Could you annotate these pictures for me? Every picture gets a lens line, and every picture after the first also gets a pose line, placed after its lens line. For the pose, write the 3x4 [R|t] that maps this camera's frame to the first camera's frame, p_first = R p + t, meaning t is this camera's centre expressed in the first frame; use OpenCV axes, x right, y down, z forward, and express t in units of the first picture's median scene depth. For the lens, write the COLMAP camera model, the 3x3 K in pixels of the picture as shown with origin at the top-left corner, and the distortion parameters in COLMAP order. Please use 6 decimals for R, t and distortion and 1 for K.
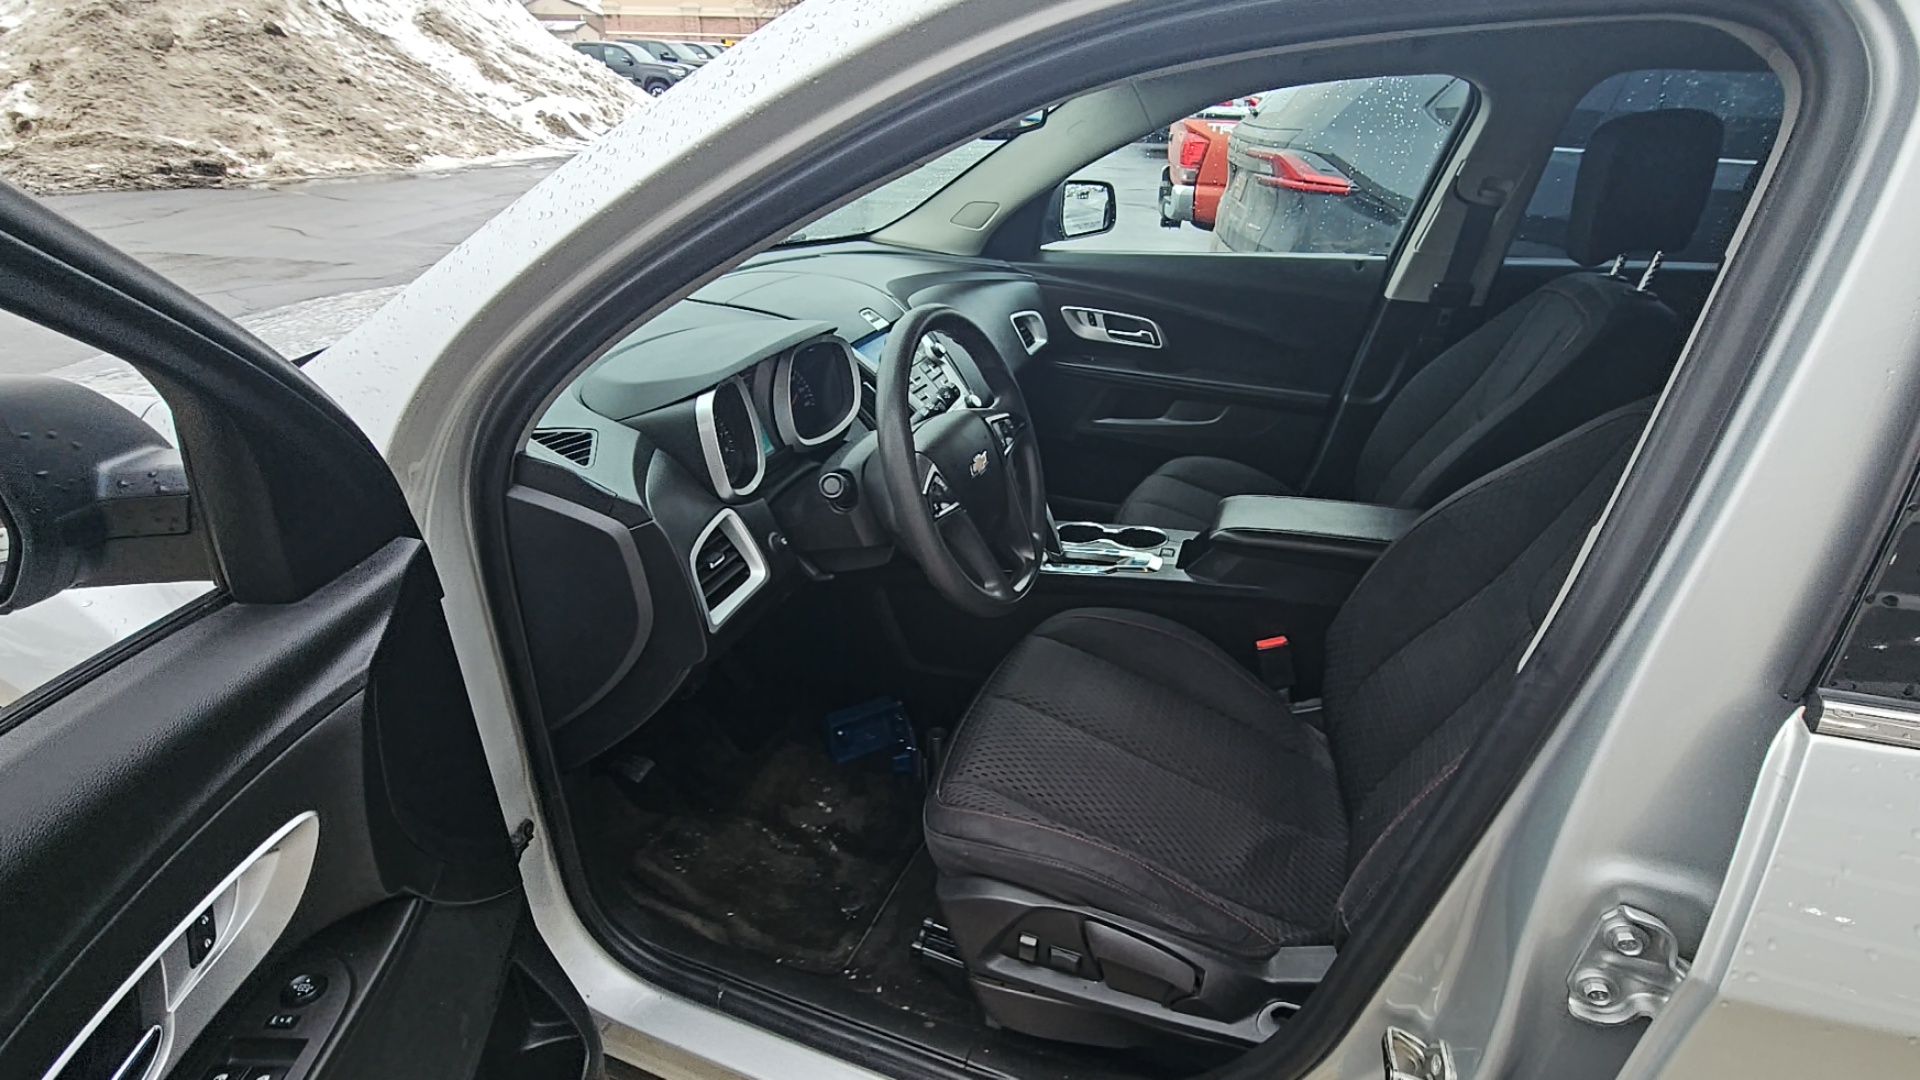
lens RADIAL K [[847.1, 0, 982.4], [0, 847.1, 558.7], [0, 0, 1]] dist [0.006544, -0.004562]
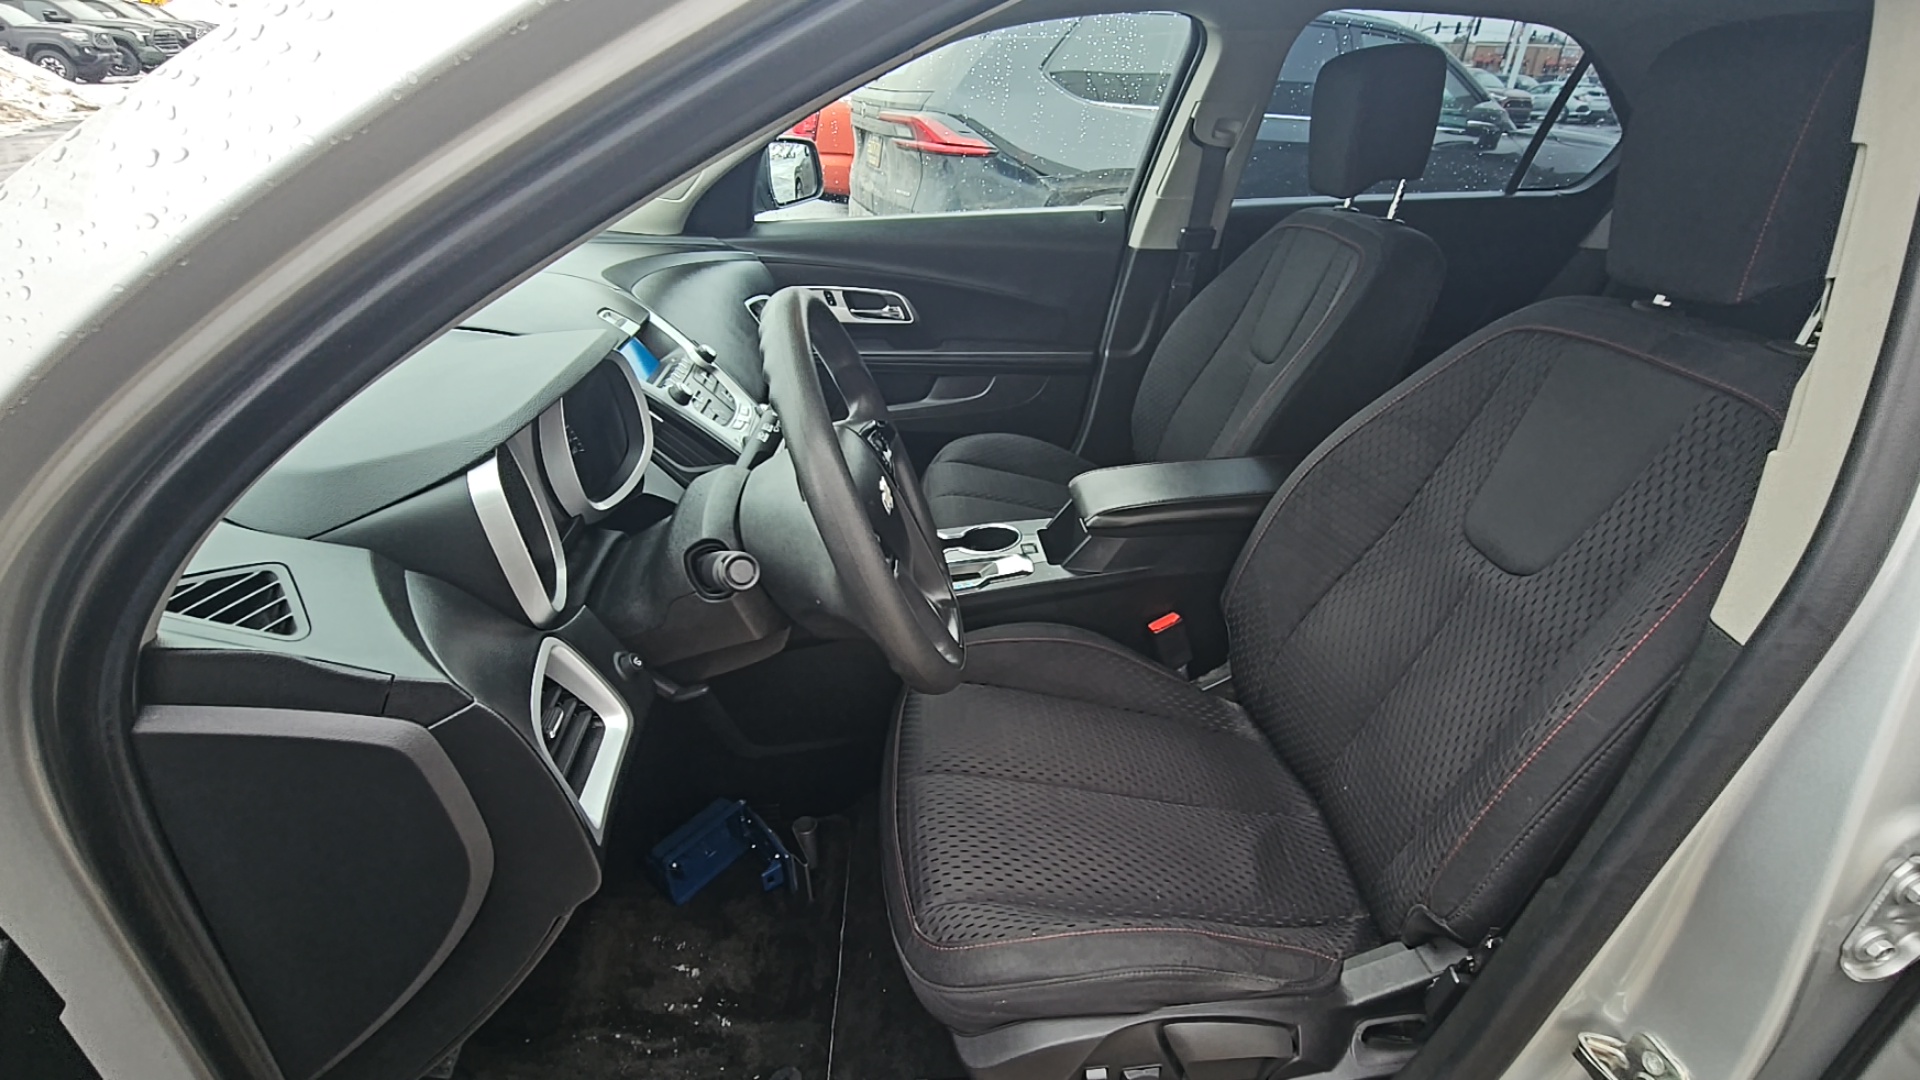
lens RADIAL K [[847.1, 0, 982.4], [0, 847.1, 558.7], [0, 0, 1]] dist [0.006544, -0.004562]
pose [[0.902674, -0.210027, 0.375591, -0.172252], [0.201226, 0.977517, 0.063003, -0.067291], [-0.380379, 0.018707, 0.924642, 0.212752]]
